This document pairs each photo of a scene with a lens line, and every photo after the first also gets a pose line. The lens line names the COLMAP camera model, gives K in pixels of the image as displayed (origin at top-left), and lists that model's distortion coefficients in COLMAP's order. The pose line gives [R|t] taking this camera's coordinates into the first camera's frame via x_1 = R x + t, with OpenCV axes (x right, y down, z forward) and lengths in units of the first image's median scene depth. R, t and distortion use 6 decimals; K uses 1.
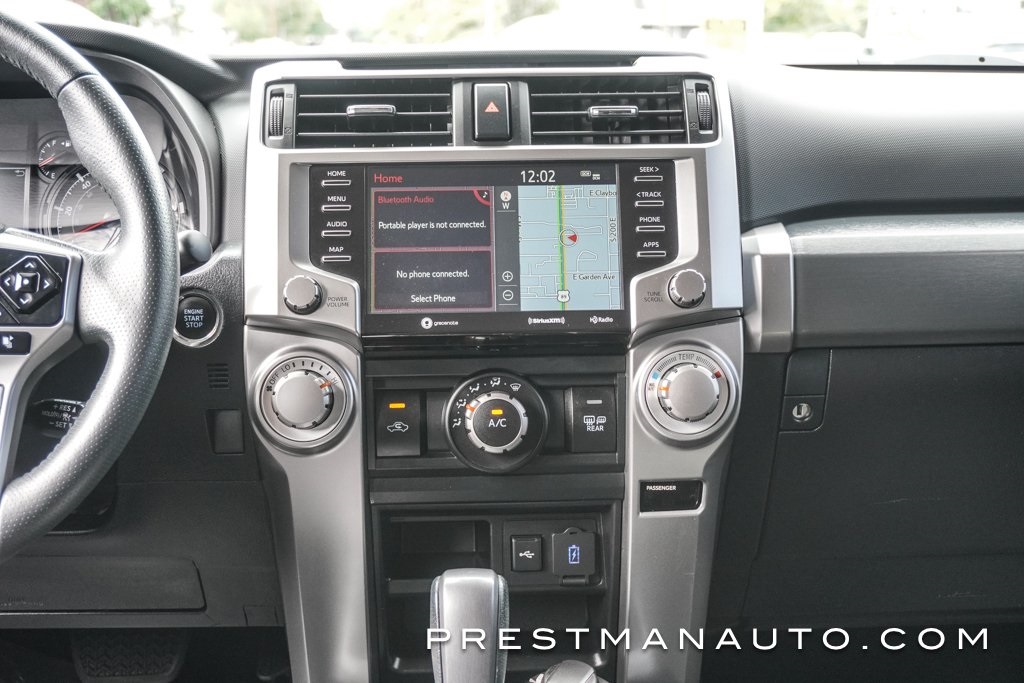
lens RADIAL K [[1501.8, 0, 512.0], [0, 1501.8, 341.5], [0, 0, 1]] dist [0.012766, 0.002021]
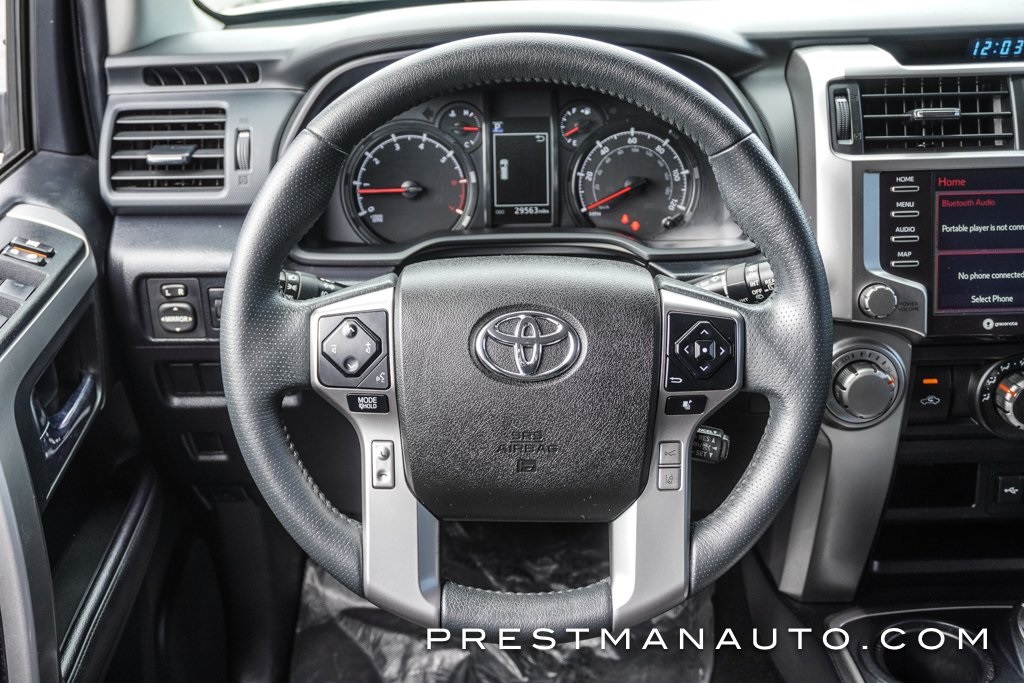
lens RADIAL K [[1219.9, 0, 512.0], [0, 1219.9, 341.5], [0, 0, 1]] dist [0.017813, 0.012935]
pose [[0.999935, -0.003842, -0.010772, -0.380312], [0.006698, 0.960175, 0.279318, -0.242053], [0.009270, -0.279372, 0.960138, 0.147982]]
